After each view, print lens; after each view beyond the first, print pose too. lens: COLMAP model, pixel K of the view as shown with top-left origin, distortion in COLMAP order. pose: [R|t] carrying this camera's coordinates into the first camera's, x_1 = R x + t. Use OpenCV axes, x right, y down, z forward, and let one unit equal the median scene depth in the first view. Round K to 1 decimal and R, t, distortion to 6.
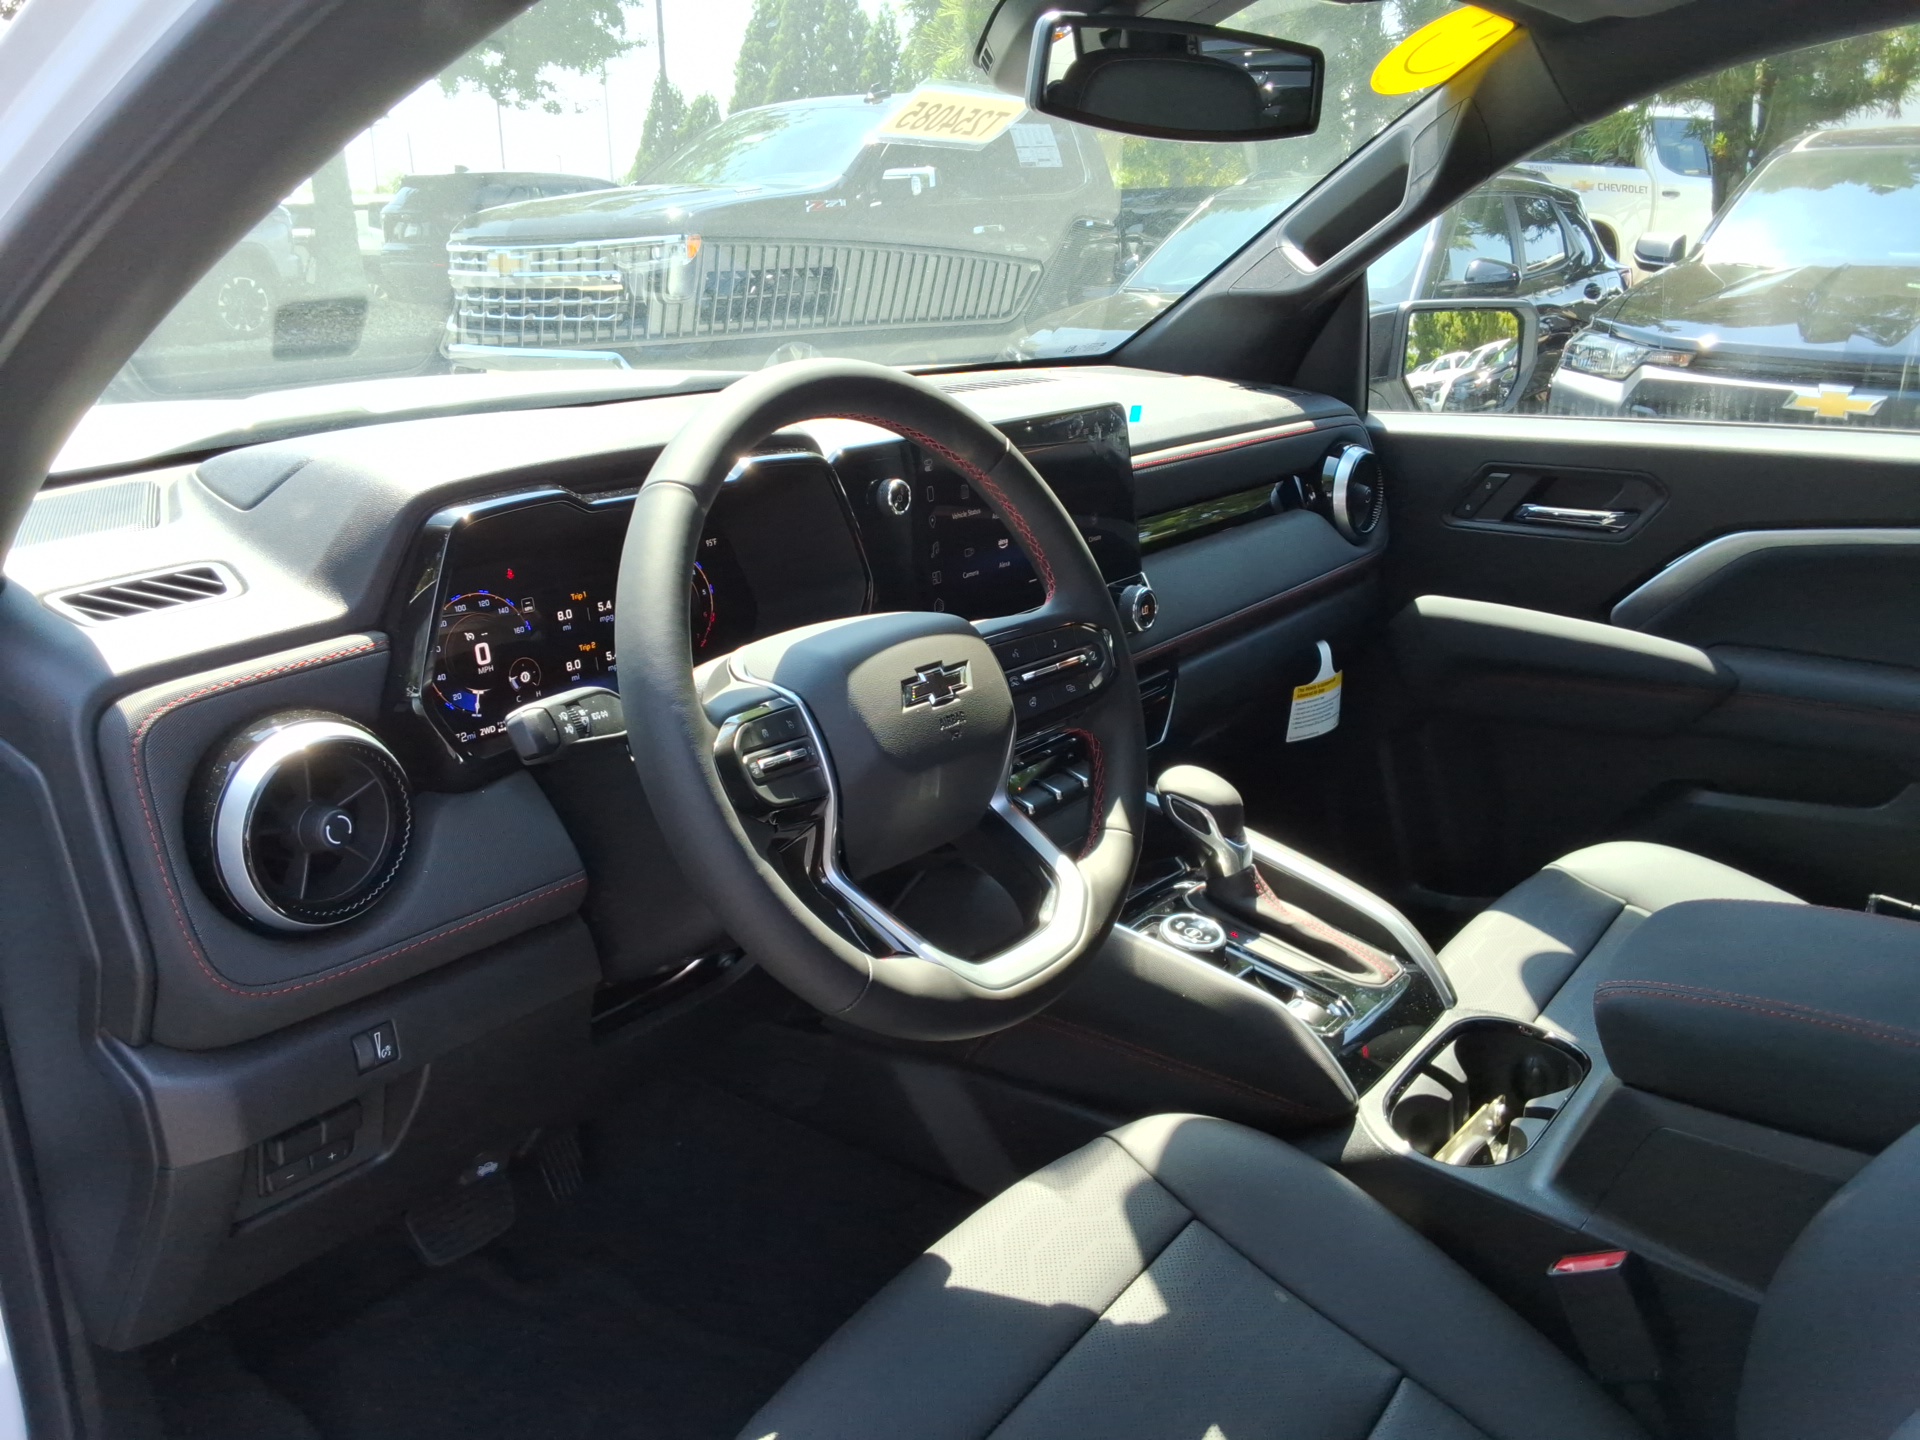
lens RADIAL K [[1532.0, 0, 980.6], [0, 1532.0, 716.0], [0, 0, 1]] dist [0.116740, -0.164263]
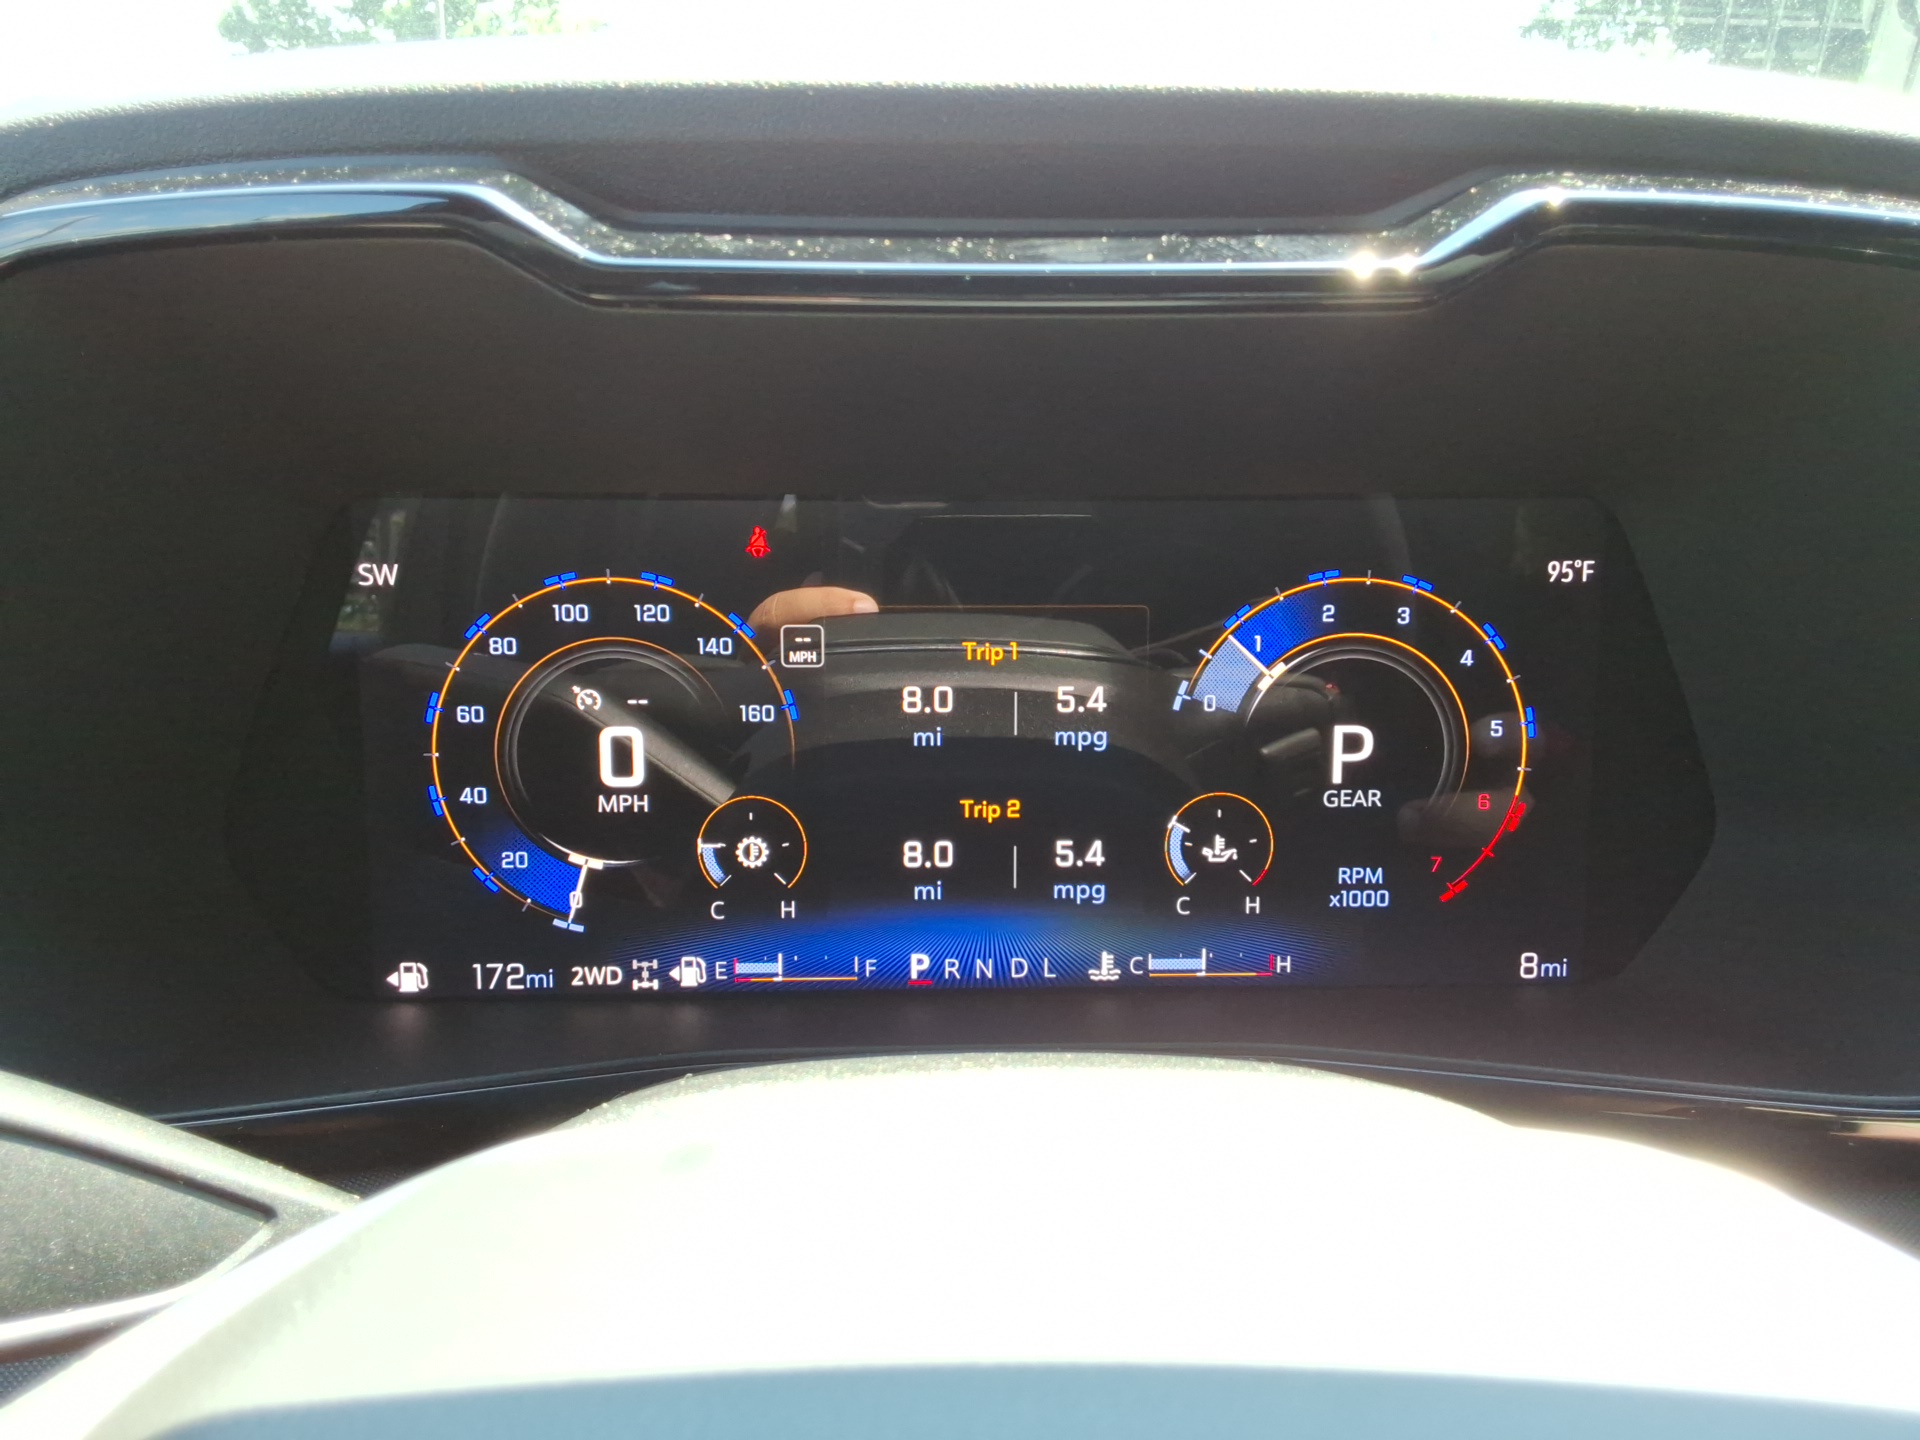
lens RADIAL K [[1554.8, 0, 981.1], [0, 1554.8, 710.6], [0, 0, 1]] dist [0.117347, -0.189708]
pose [[0.629374, 0.221877, -0.744754, -0.019089], [-0.240802, 0.966884, 0.084558, -0.097856], [0.738852, 0.126120, 0.661960, 0.829507]]
